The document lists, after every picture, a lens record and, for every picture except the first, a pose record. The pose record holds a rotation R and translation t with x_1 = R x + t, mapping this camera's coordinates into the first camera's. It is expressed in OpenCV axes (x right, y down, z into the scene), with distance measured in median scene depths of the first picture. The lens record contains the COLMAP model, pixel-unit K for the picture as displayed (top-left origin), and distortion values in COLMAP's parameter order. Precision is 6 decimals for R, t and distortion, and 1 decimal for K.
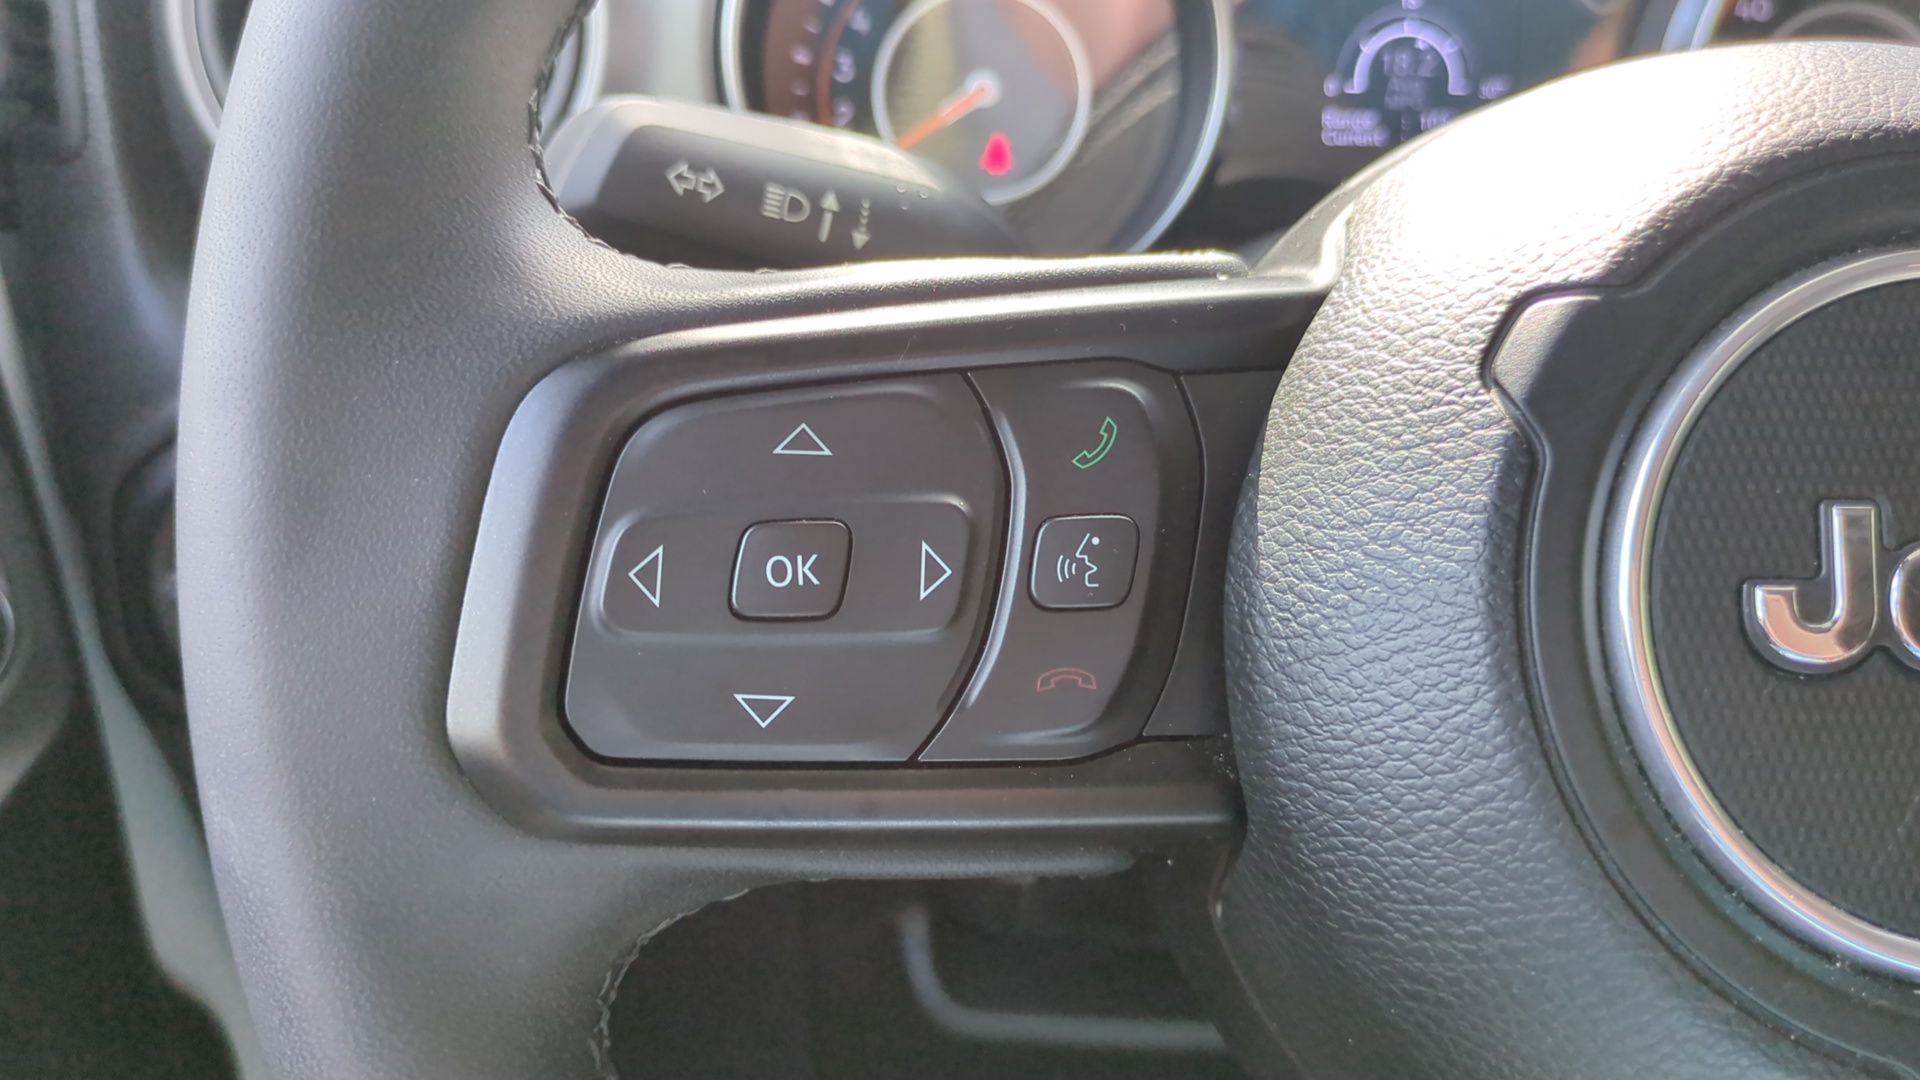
lens RADIAL K [[1637.4, 0, 955.7], [0, 1637.4, 535.3], [0, 0, 1]] dist [0.031239, -0.059487]
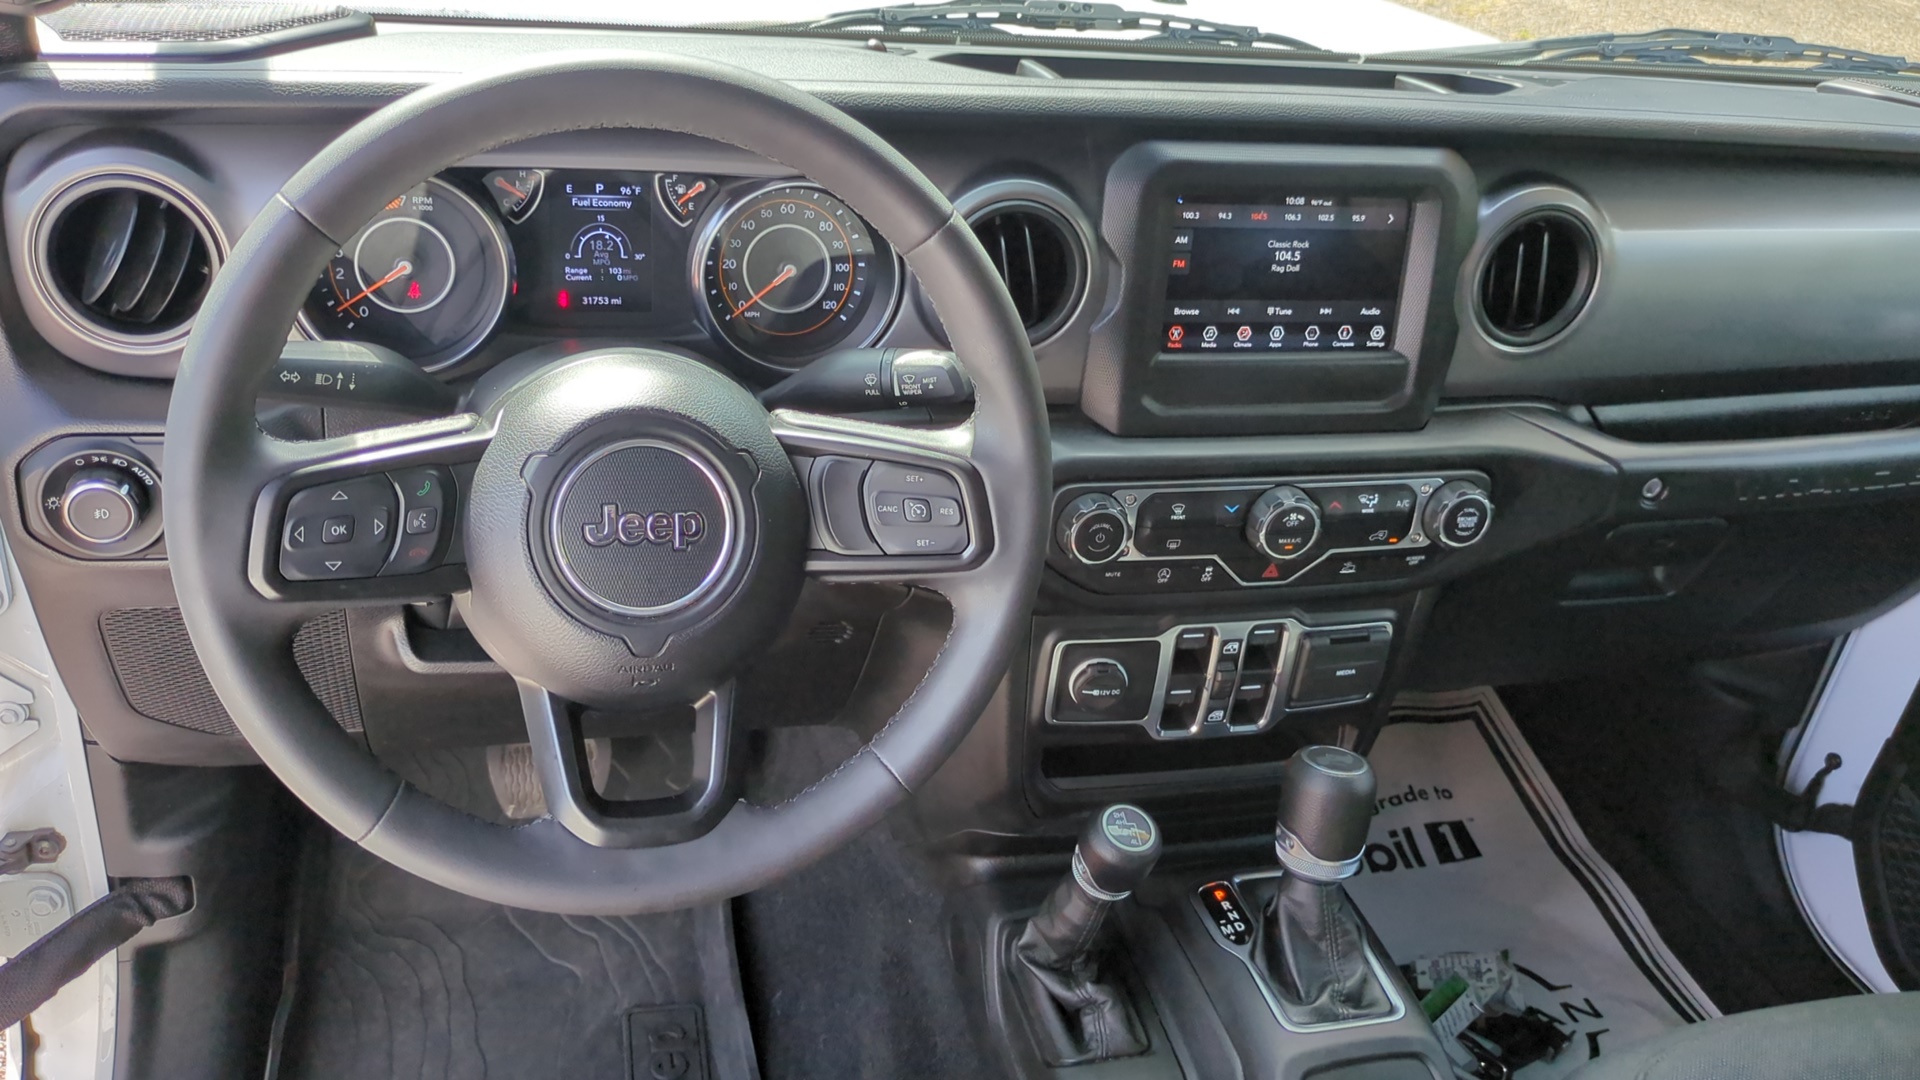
lens RADIAL K [[1637.4, 0, 955.2], [0, 1637.4, 527.6], [0, 0, 1]] dist [0.031239, -0.059487]
pose [[0.961501, -0.048650, 0.270460, 0.166012], [0.002901, 0.985946, 0.167037, -0.416596], [-0.274786, -0.159821, 0.948130, -2.032648]]
